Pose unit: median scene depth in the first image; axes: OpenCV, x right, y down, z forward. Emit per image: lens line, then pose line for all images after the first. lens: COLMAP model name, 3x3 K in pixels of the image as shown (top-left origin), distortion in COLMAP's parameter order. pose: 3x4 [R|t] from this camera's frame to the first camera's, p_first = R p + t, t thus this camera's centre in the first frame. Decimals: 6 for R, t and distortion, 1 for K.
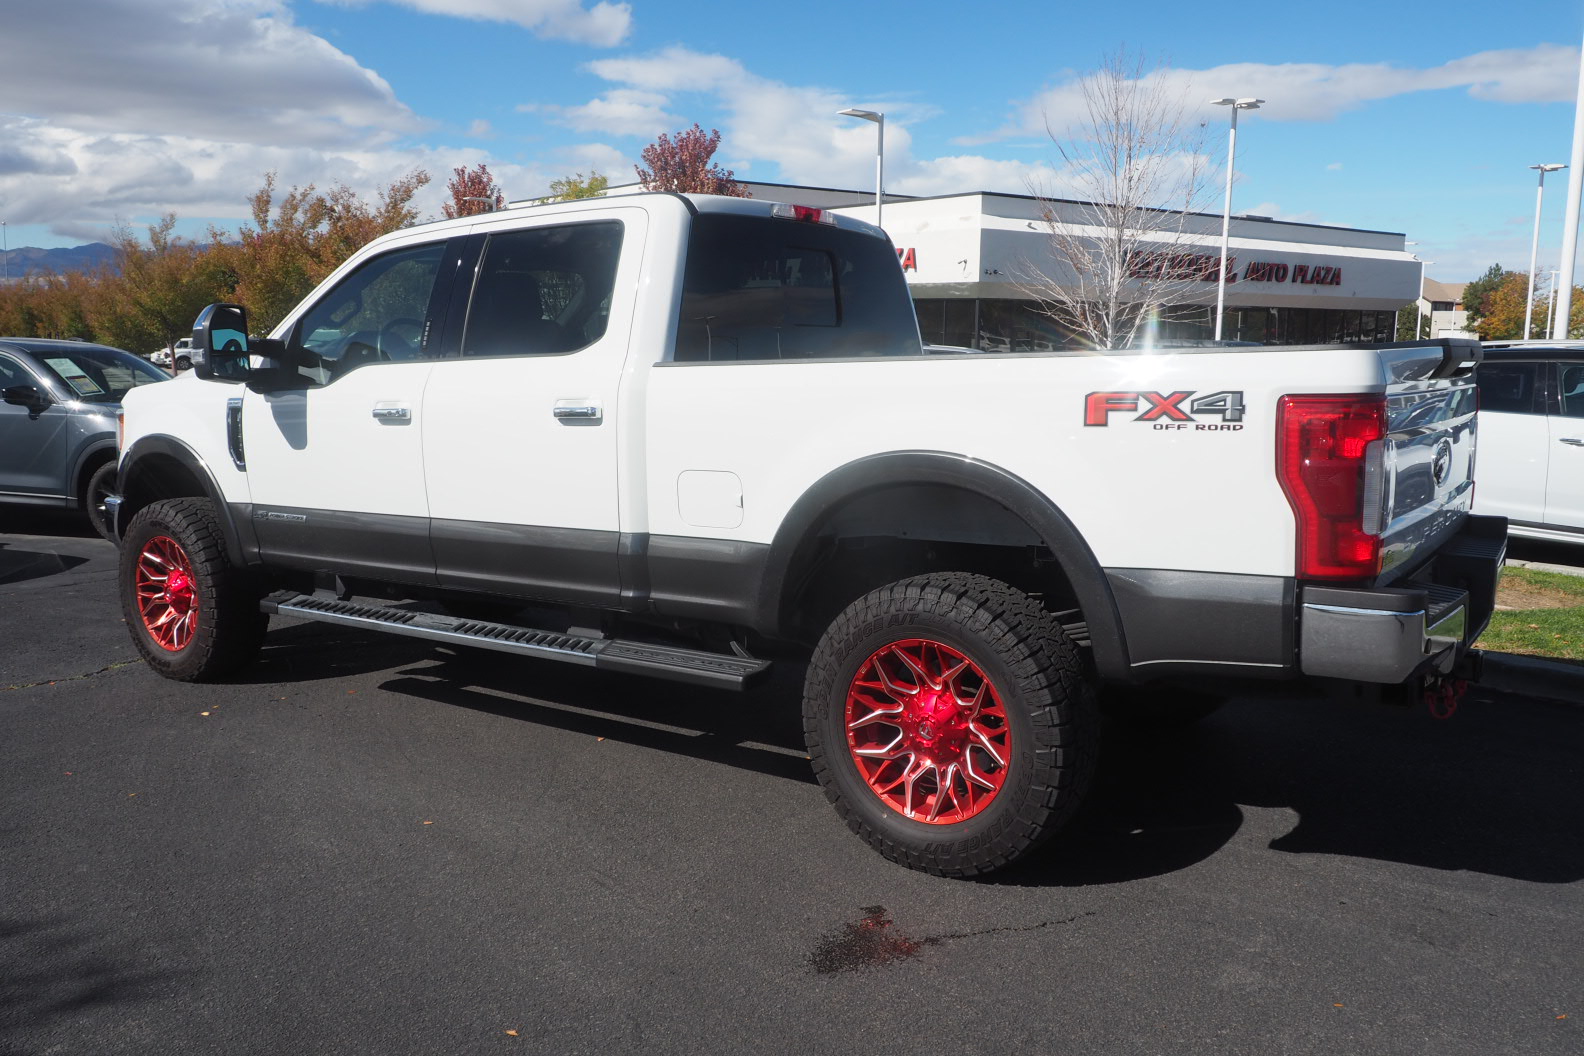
lens RADIAL K [[1261.6, 0, 792.0], [0, 1261.6, 528.0], [0, 0, 1]] dist [-0.011291, 0.000575]
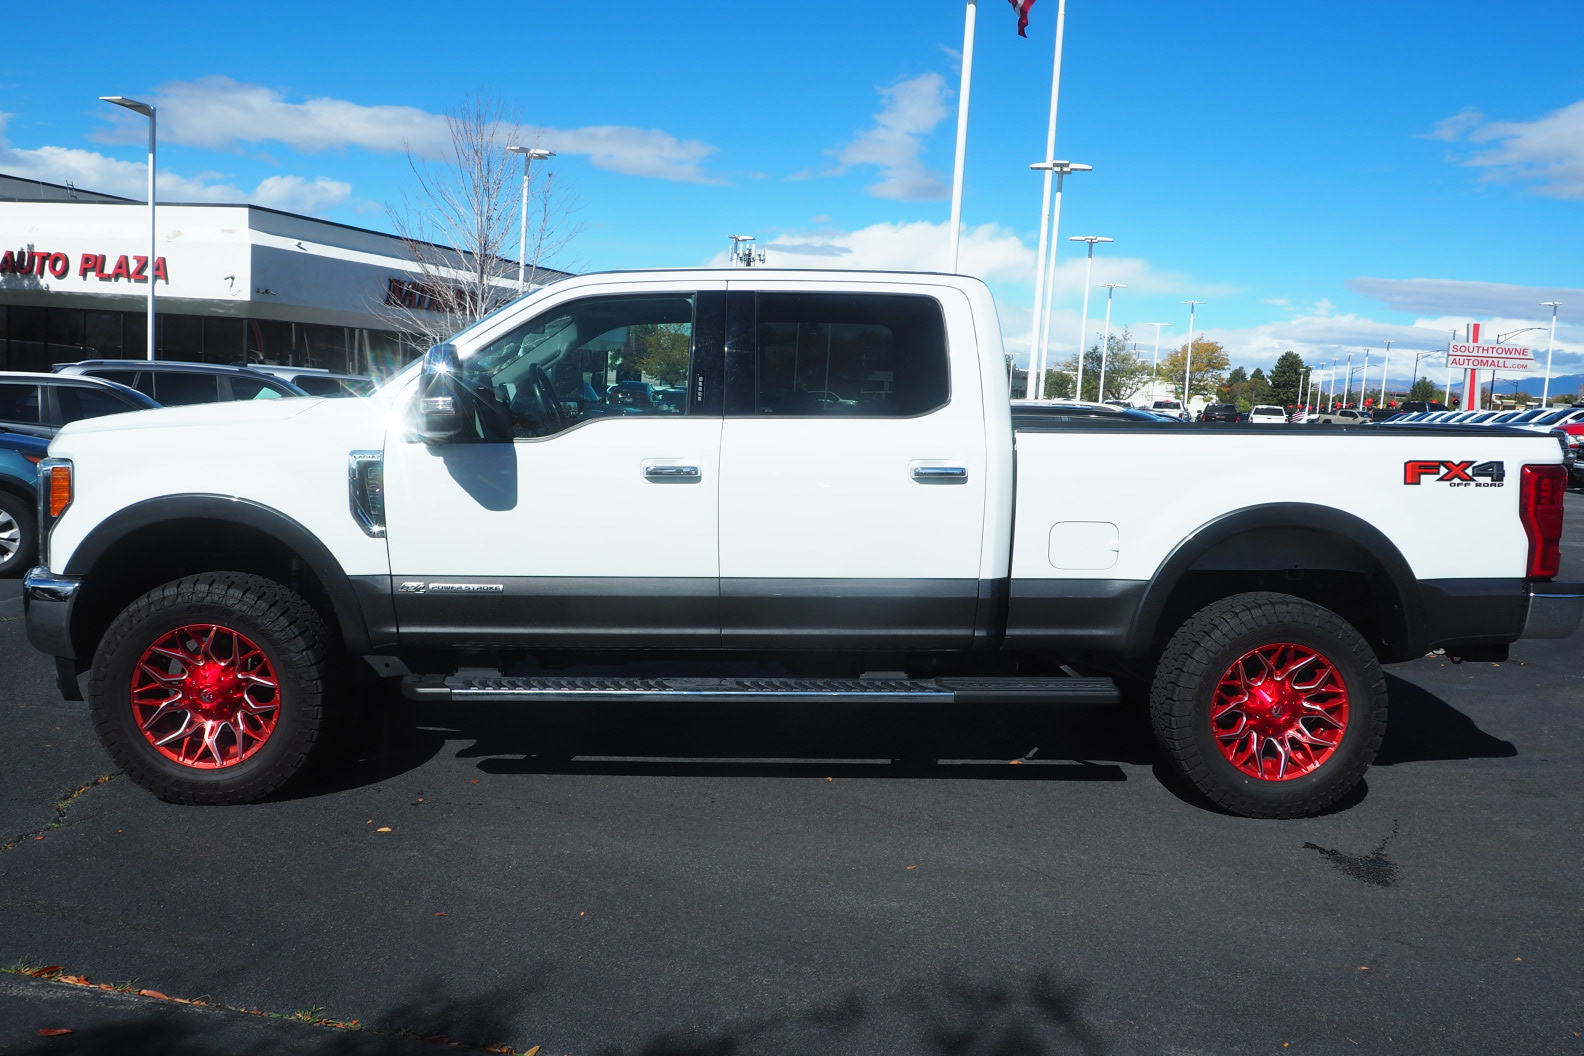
lens RADIAL K [[1261.6, 0, 792.0], [0, 1261.6, 528.0], [0, 0, 1]] dist [-0.011291, 0.000575]
pose [[0.794678, -0.035794, 0.605975, -0.926056], [0.047764, 0.998852, -0.003637, -0.044612], [-0.605149, 0.031834, 0.795476, 0.205632]]
